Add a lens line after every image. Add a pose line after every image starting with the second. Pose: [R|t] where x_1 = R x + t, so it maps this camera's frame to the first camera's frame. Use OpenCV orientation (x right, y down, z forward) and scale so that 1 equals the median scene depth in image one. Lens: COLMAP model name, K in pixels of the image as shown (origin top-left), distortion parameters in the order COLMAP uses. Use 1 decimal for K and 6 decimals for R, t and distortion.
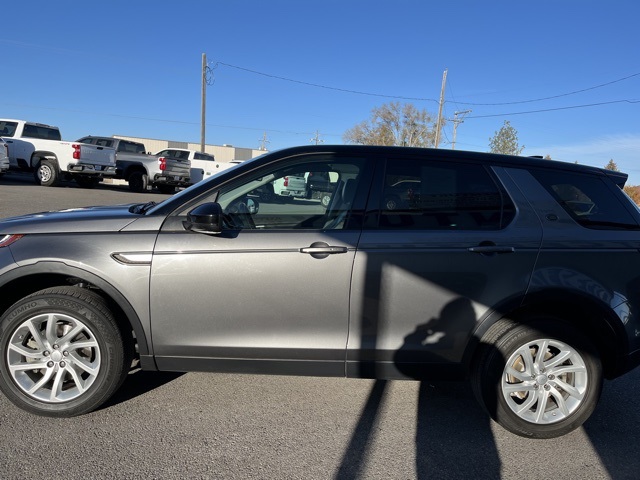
lens RADIAL K [[481.4, 0, 317.5], [0, 481.4, 235.3], [0, 0, 1]] dist [0.082984, -0.110914]
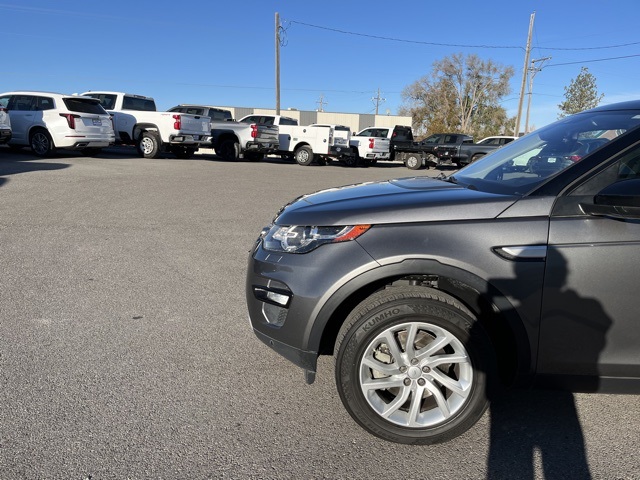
lens RADIAL K [[478.5, 0, 312.8], [0, 478.5, 238.7], [0, 0, 1]] dist [0.074517, -0.096724]
pose [[0.993041, -0.016592, -0.116593, -0.095514], [0.026370, 0.996215, 0.082827, -0.007453], [0.114778, -0.085325, 0.989720, 0.031641]]
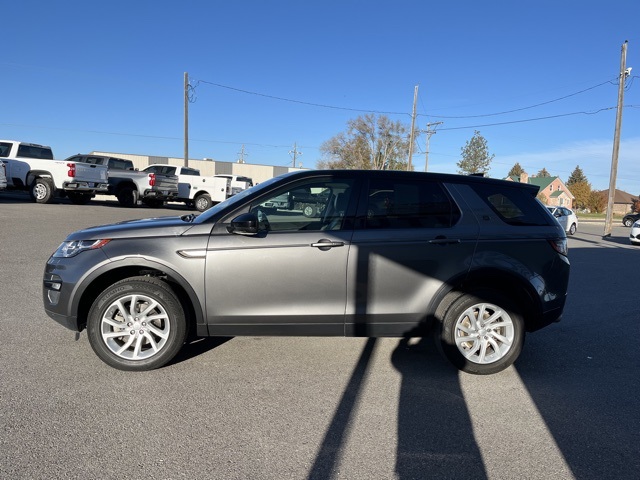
lens RADIAL K [[481.4, 0, 317.5], [0, 481.4, 235.3], [0, 0, 1]] dist [0.082984, -0.110914]
pose [[0.998708, -0.024736, 0.044390, -0.012247], [0.025717, 0.999434, -0.021665, 0.005153], [-0.043829, 0.022778, 0.998779, -0.064206]]
